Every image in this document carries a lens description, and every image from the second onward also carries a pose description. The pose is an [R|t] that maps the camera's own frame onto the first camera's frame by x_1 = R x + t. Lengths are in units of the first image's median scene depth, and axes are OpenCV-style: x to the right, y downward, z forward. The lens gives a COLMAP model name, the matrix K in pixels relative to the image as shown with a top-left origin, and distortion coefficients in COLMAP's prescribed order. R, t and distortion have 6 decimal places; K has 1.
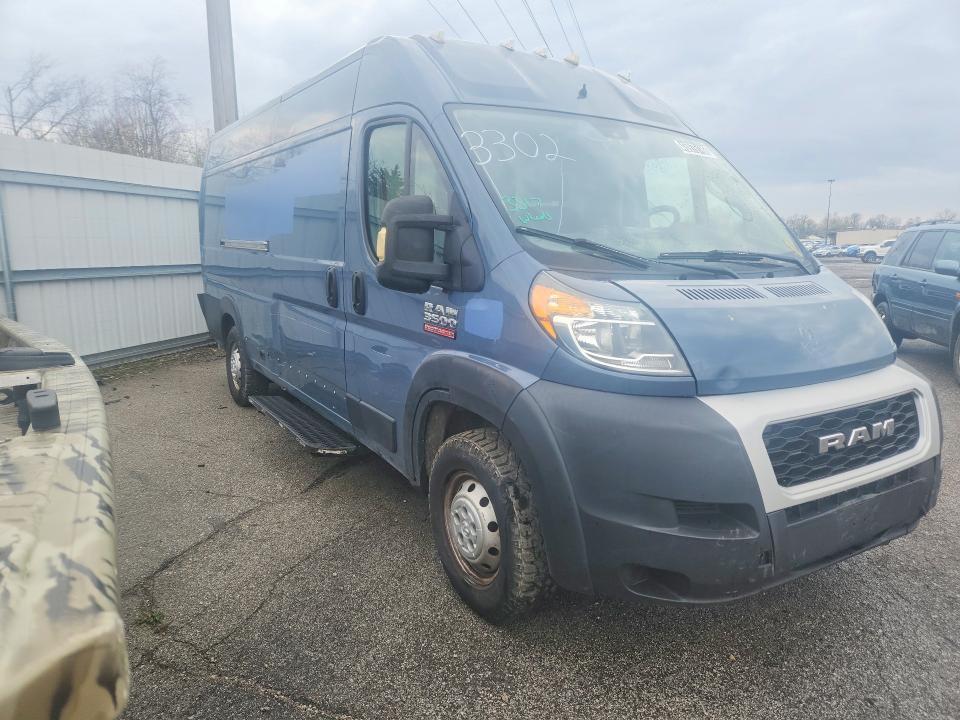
lens RADIAL K [[659.7, 0, 480.0], [0, 659.7, 360.0], [0, 0, 1]] dist [0.004918, 0.001725]
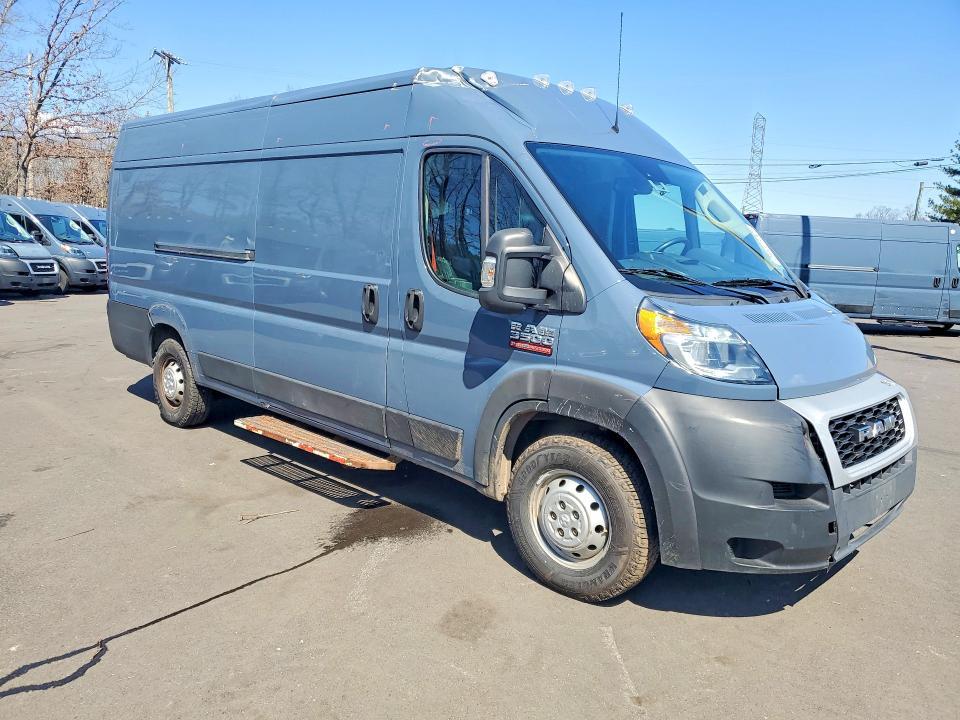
lens RADIAL K [[773.5, 0, 467.2], [0, 773.5, 359.2], [0, 0, 1]] dist [0.001075, -0.003785]
pose [[0.973876, -0.008071, 0.226935, -0.491763], [0.013383, 0.999671, -0.021879, 0.001646], [-0.226684, 0.024344, 0.973664, -0.257223]]
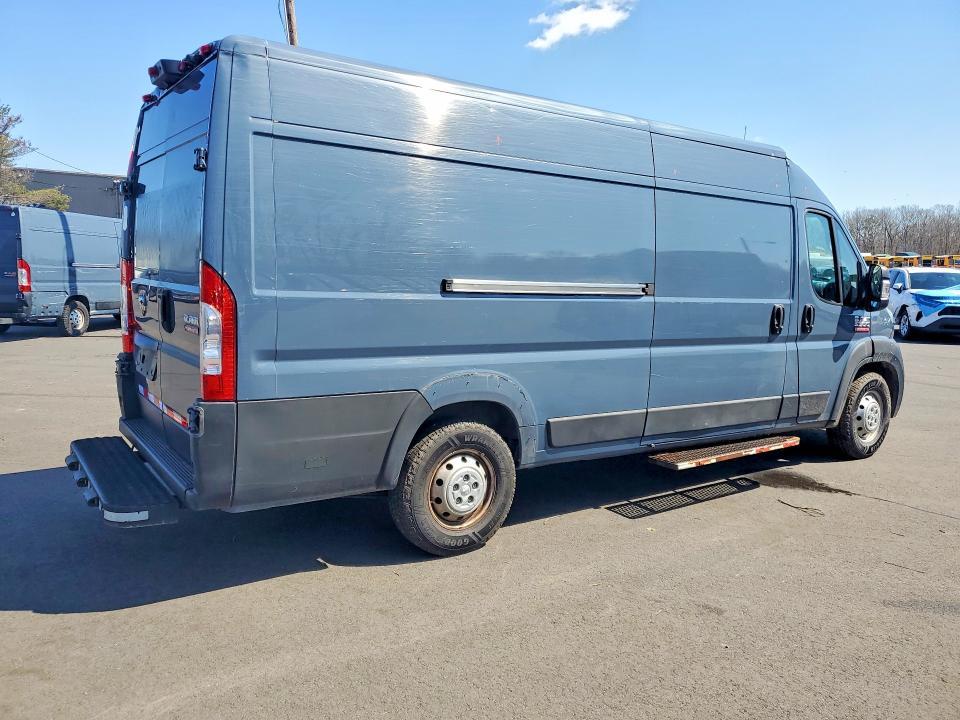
lens RADIAL K [[750.9, 0, 480.0], [0, 750.9, 360.0], [0, 0, 1]] dist [0.005567, -0.003398]
pose [[-0.034106, -0.152612, 0.987698, -2.324012], [0.145273, 0.977019, 0.155978, -0.486143], [-0.988804, 0.148806, -0.011152, 2.240603]]
